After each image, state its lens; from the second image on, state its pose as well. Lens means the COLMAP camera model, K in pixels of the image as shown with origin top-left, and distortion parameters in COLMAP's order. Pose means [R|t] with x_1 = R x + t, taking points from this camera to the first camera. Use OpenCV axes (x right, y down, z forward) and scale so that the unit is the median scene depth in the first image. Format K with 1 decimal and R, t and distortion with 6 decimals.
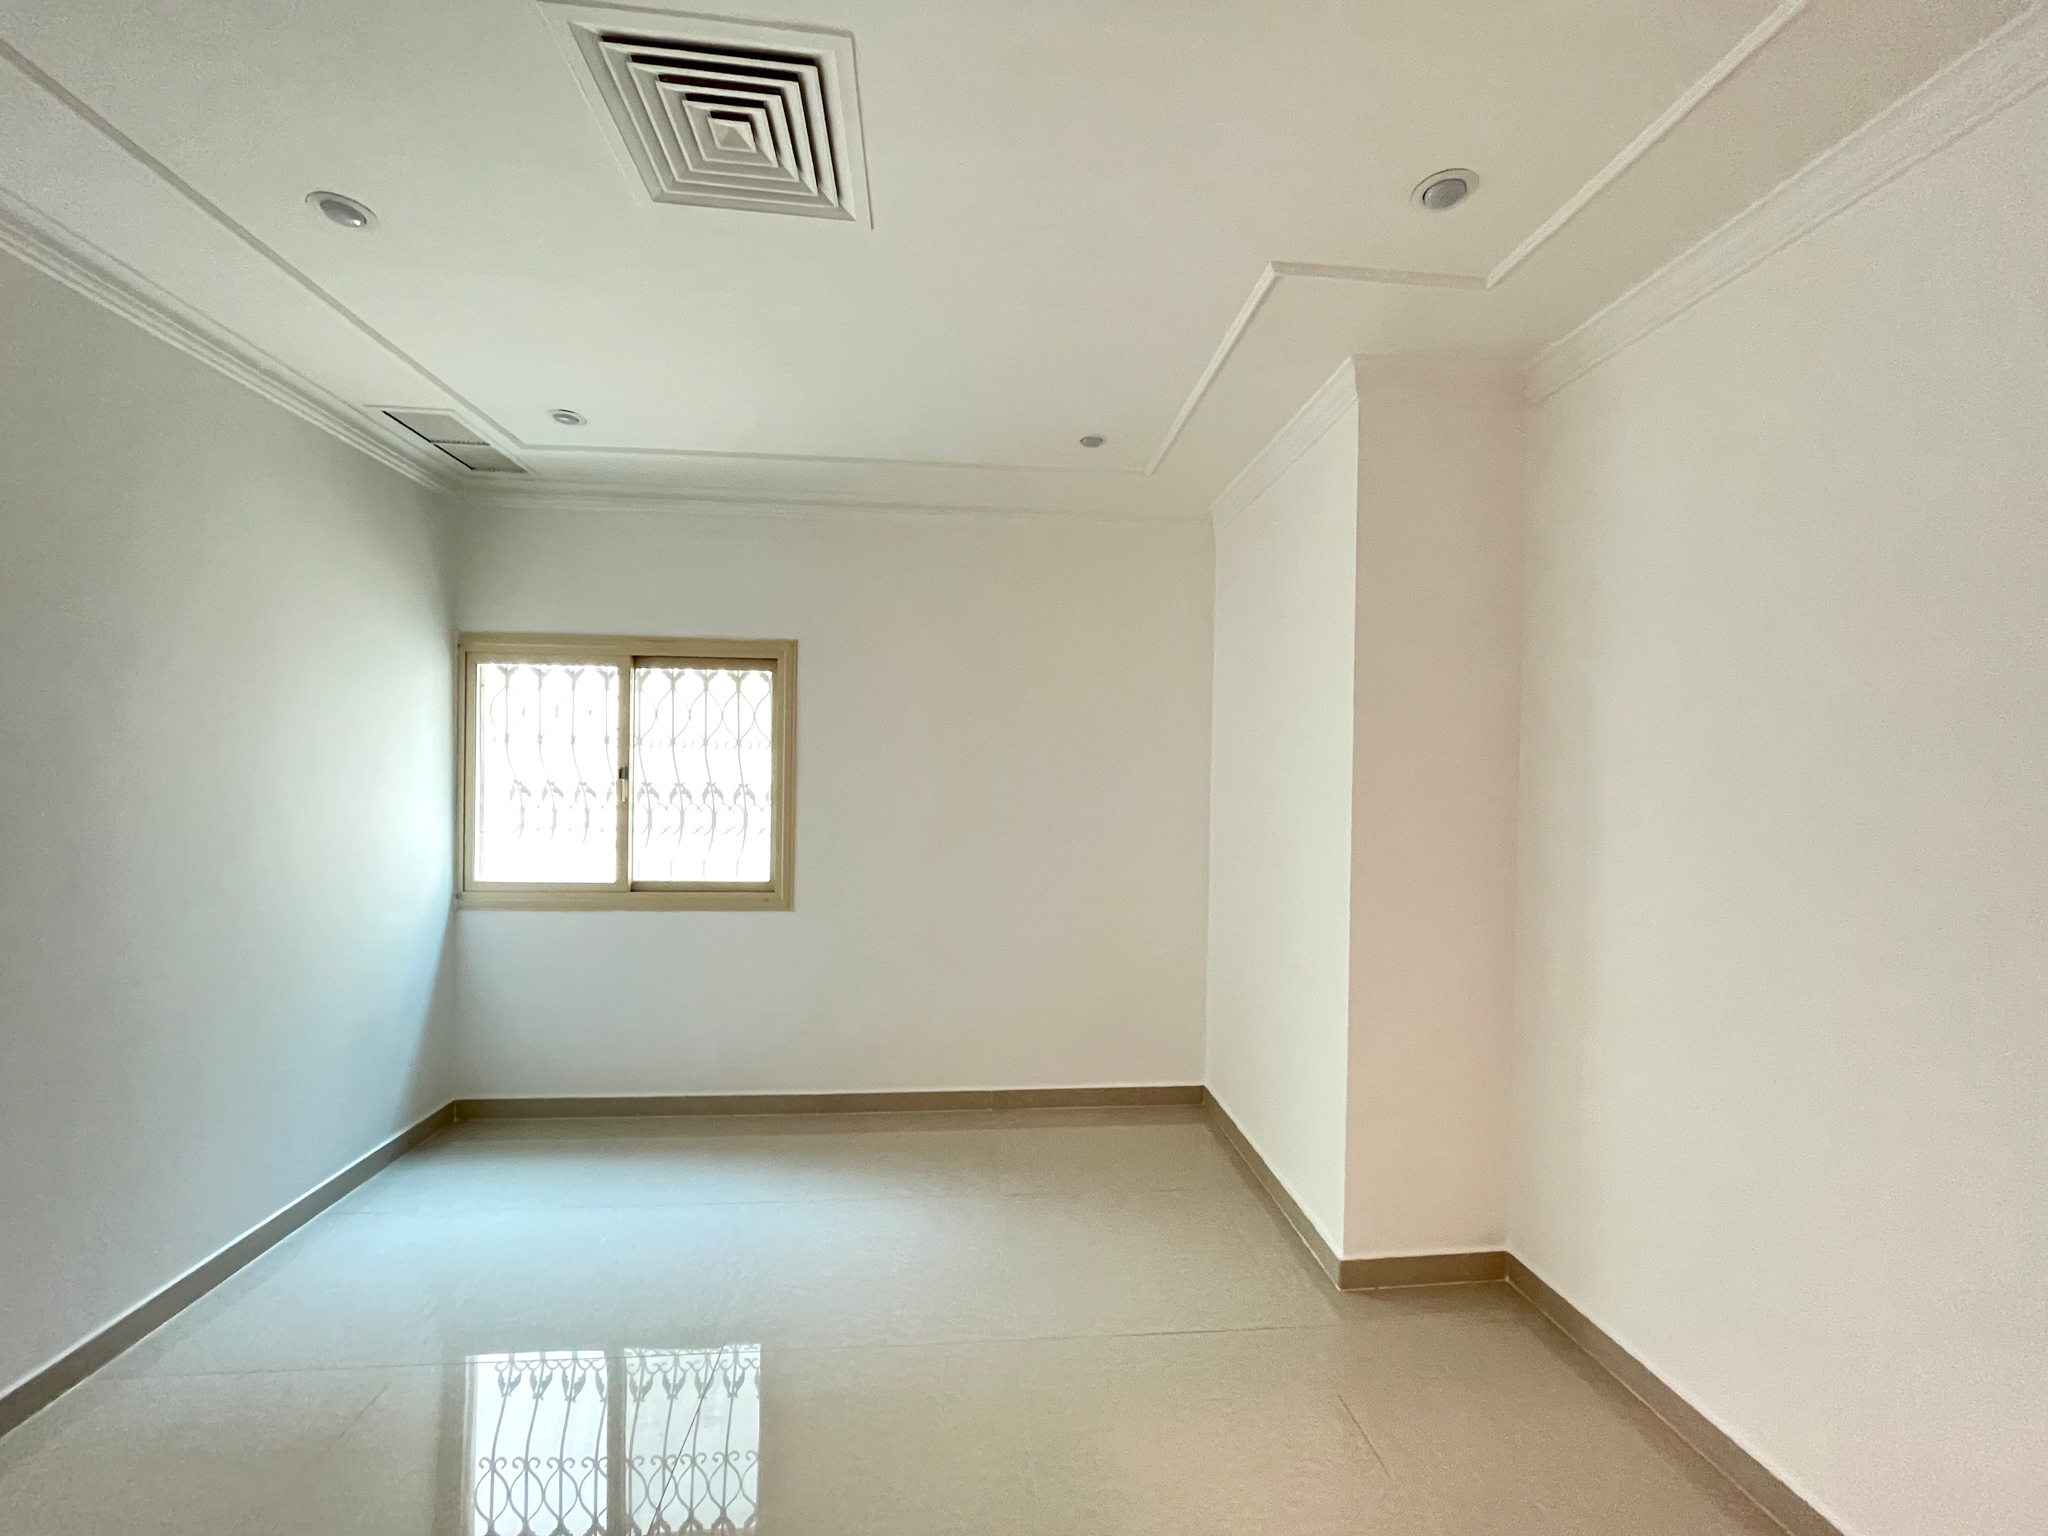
lens RADIAL K [[823.0, 0, 1036.9], [0, 823.0, 757.5], [0, 0, 1]] dist [-0.003737, 0.000568]
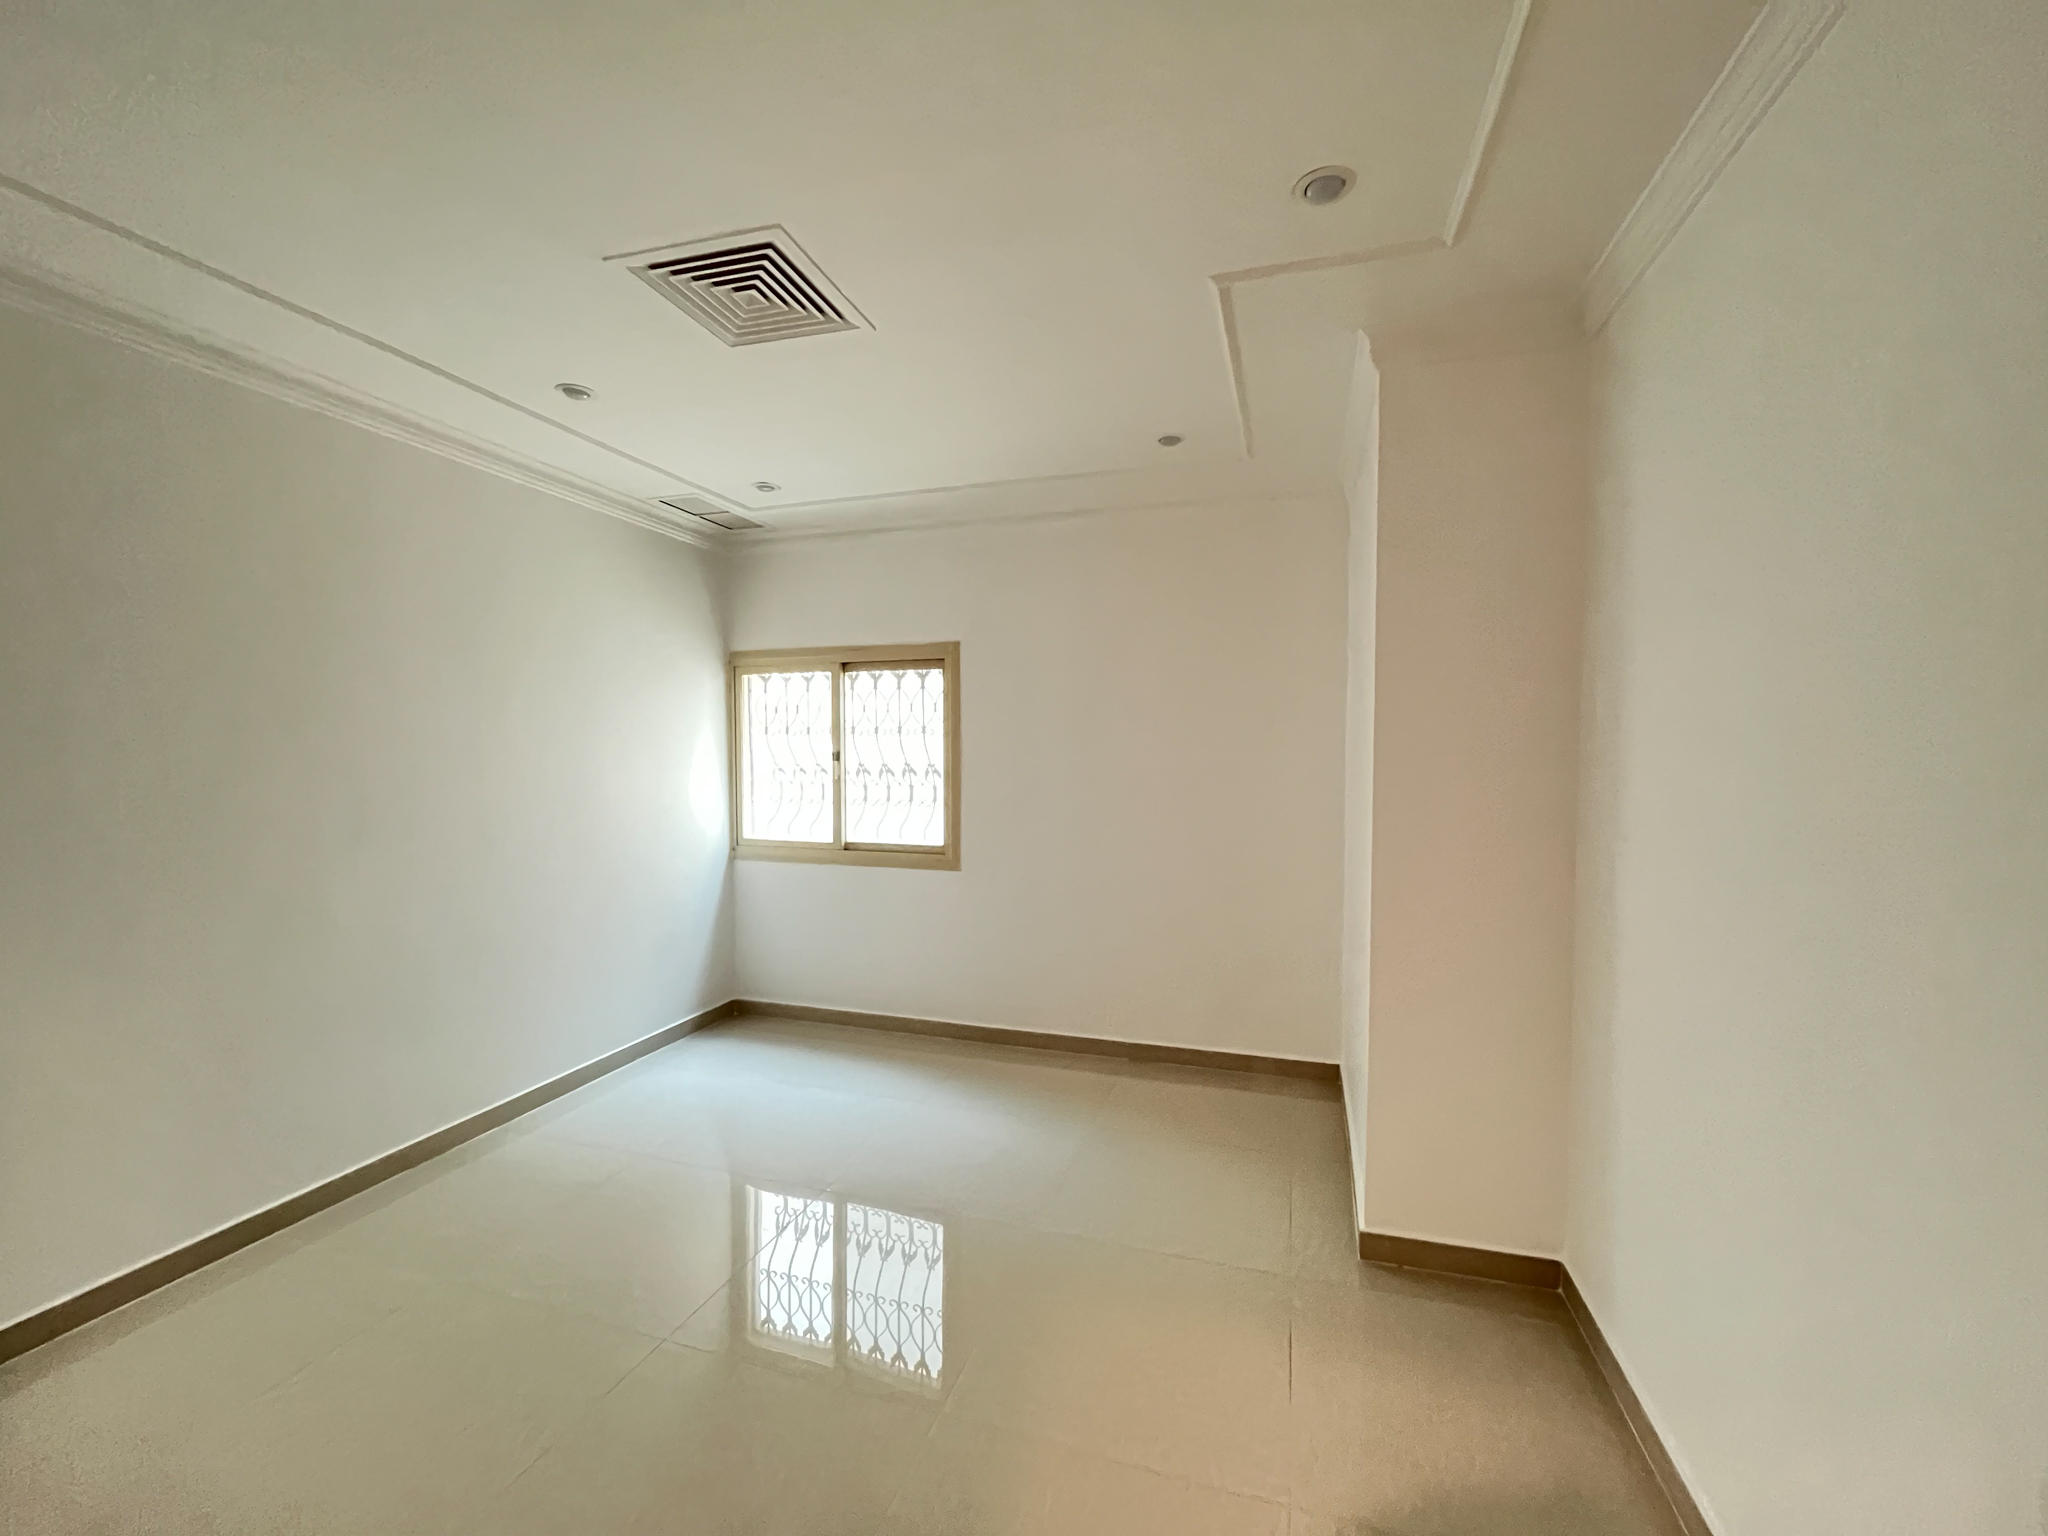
lens RADIAL K [[823.0, 0, 1029.6], [0, 823.0, 756.3], [0, 0, 1]] dist [-0.003737, 0.000568]
pose [[0.923406, -0.009770, -0.383701, 0.259299], [0.020579, 0.999498, 0.024077, -0.005594], [0.383273, -0.030130, 0.923144, -0.052694]]
